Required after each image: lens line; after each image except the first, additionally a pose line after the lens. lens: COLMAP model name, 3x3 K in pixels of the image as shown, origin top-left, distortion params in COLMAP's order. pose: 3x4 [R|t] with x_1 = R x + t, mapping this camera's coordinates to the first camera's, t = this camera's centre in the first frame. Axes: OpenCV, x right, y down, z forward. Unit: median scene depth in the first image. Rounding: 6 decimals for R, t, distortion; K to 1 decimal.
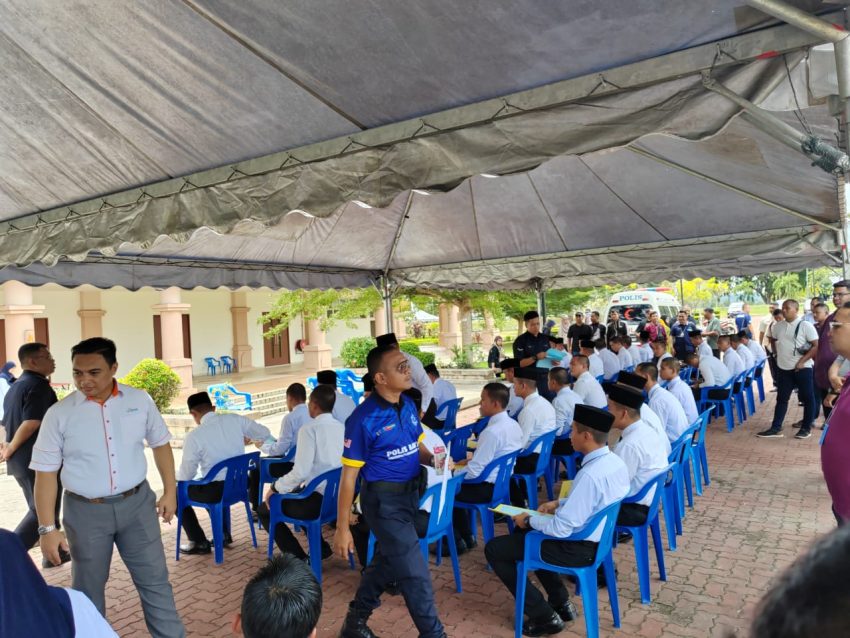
lens RADIAL K [[652.9, 0, 425.0], [0, 652.9, 319.0], [0, 0, 1]] dist [0.014740, -0.000280]
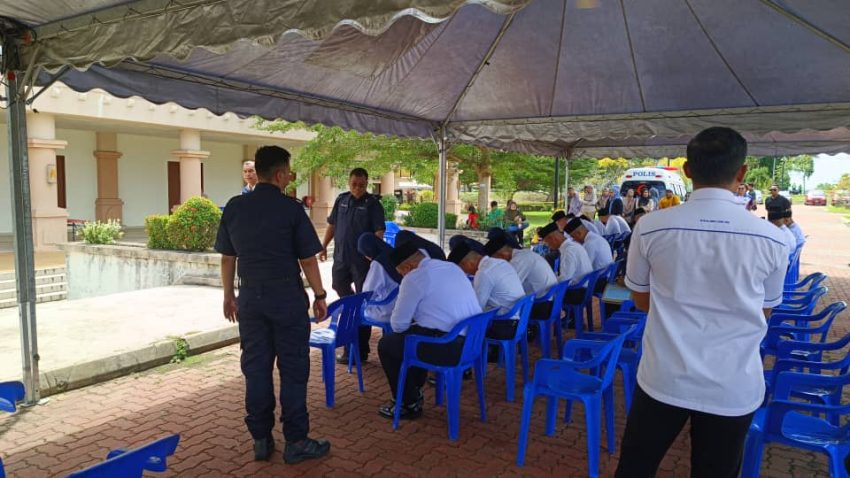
lens RADIAL K [[608.9, 0, 425.0], [0, 608.9, 239.0], [0, 0, 1]] dist [0.005251, 0.002435]
pose [[0.997305, 0.063080, 0.037466, -0.133601], [-0.065925, 0.994587, 0.080321, 0.033444], [-0.032197, -0.082574, 0.996065, 0.088613]]
